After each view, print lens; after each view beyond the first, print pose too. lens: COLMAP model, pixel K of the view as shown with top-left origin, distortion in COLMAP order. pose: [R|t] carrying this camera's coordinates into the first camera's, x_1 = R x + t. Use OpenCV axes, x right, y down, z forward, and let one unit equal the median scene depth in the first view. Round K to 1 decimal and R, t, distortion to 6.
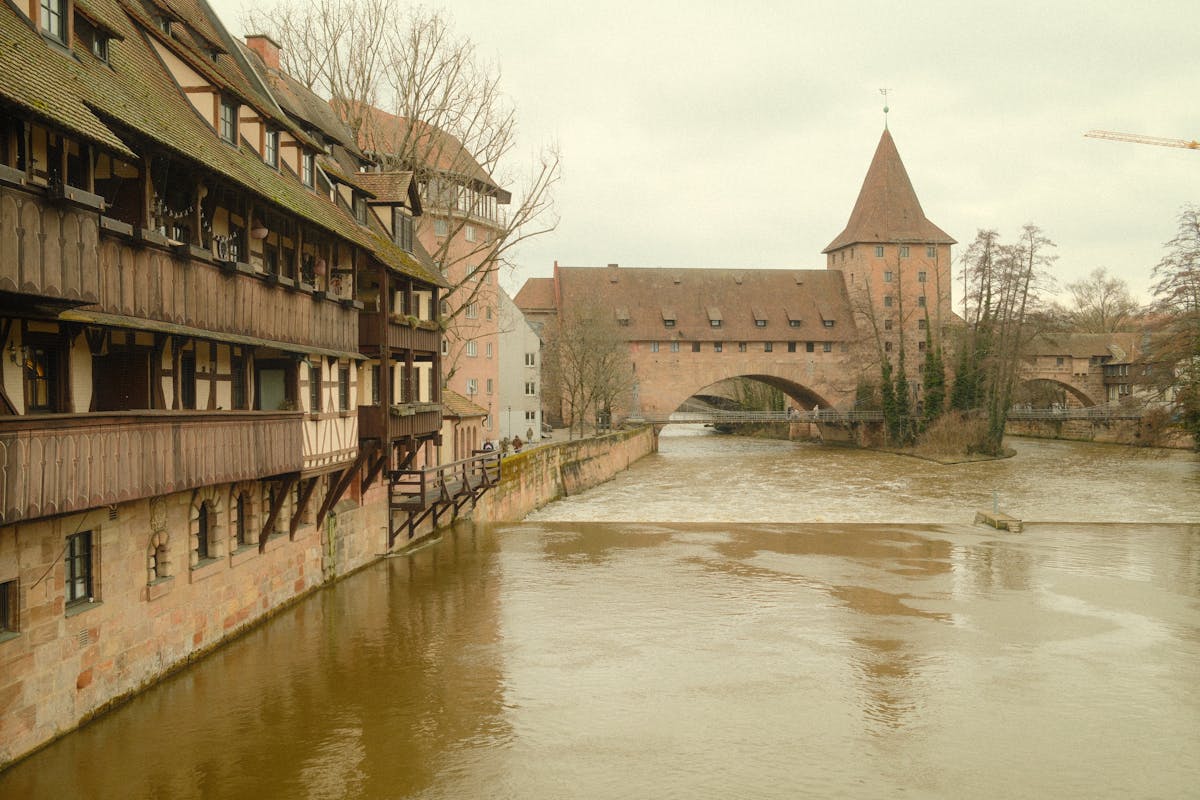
lens RADIAL K [[1701.5, 0, 600.0], [0, 1701.5, 400.0], [0, 0, 1]] dist [-0.018625, -0.074902]
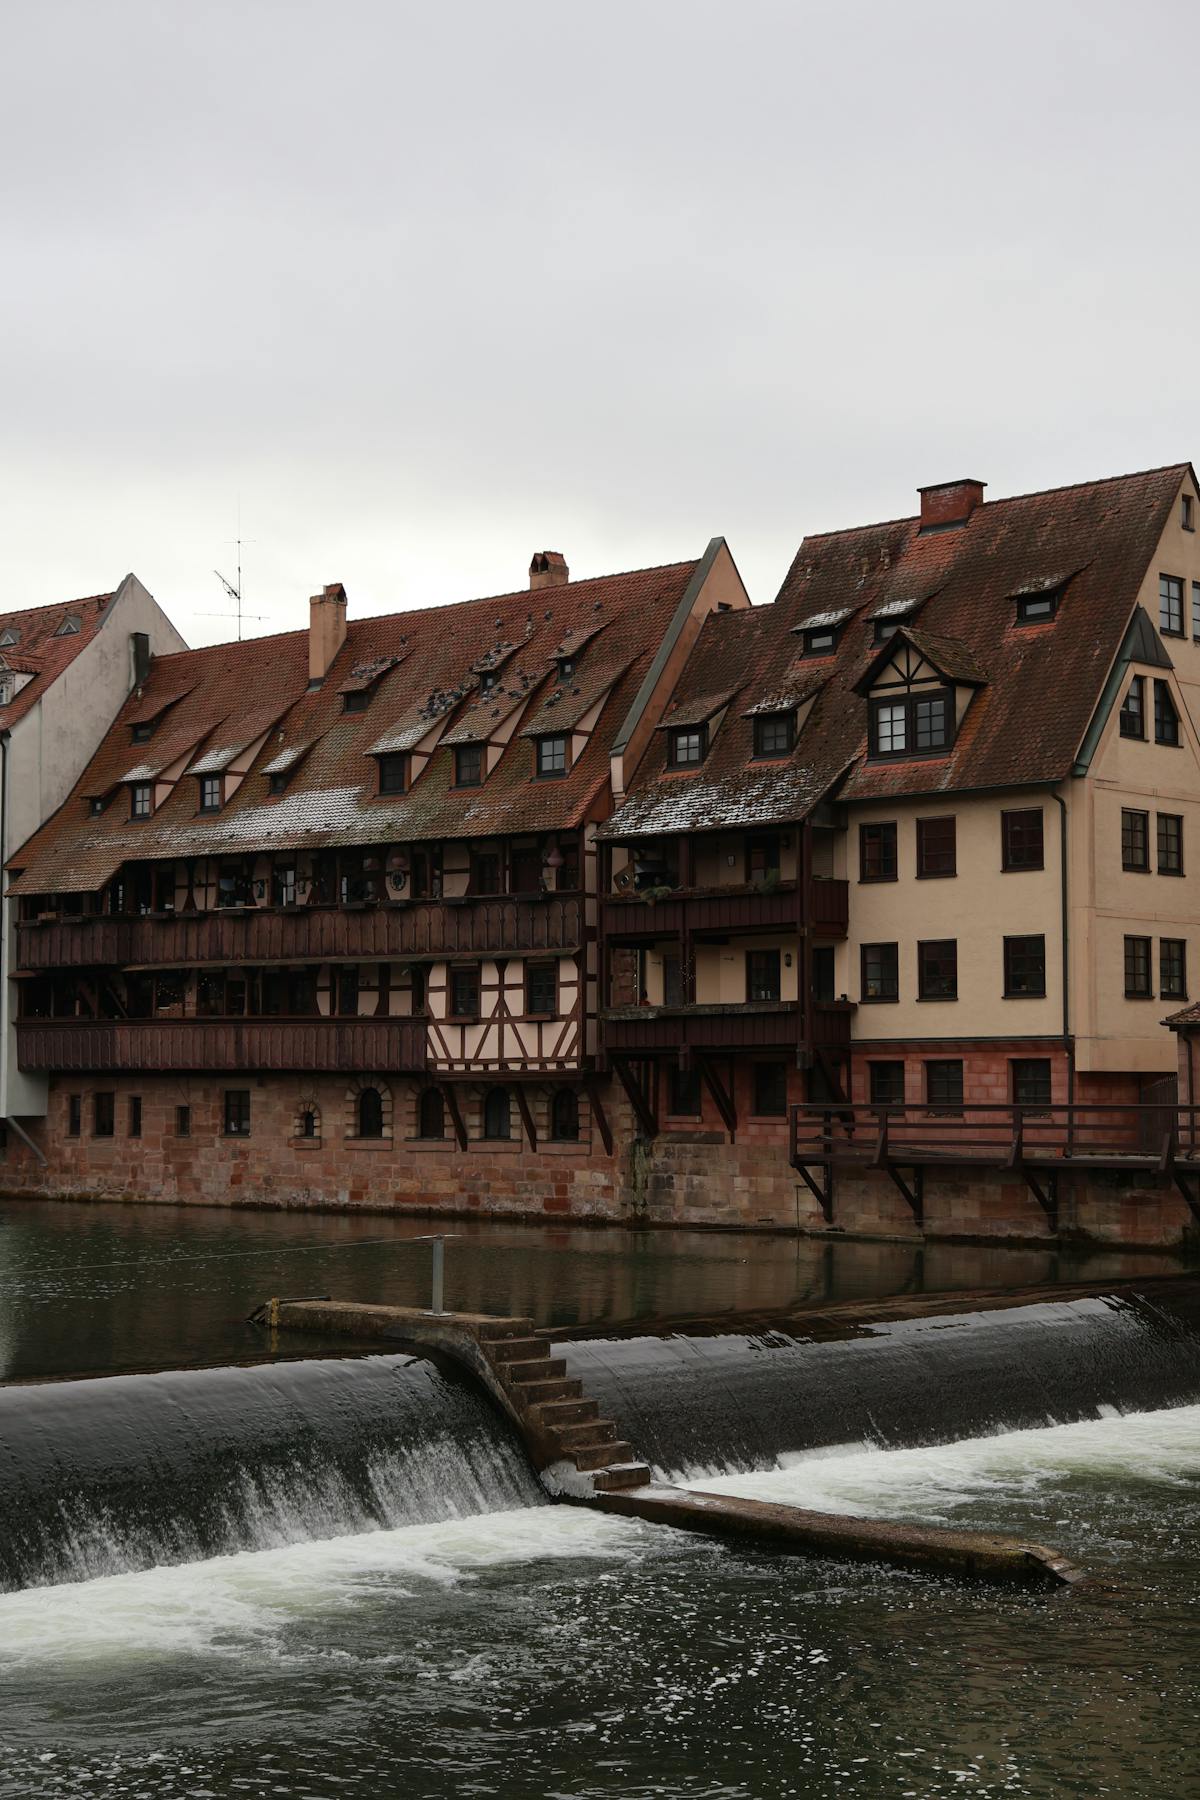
lens RADIAL K [[2552.2, 0, 600.0], [0, 2552.2, 900.0], [0, 0, 1]] dist [-0.018625, -0.074902]
pose [[-0.728061, -0.049661, -0.683712, 0.940898], [-0.008528, 0.997951, -0.063405, 0.038786], [0.685460, -0.040332, -0.726993, 2.503361]]
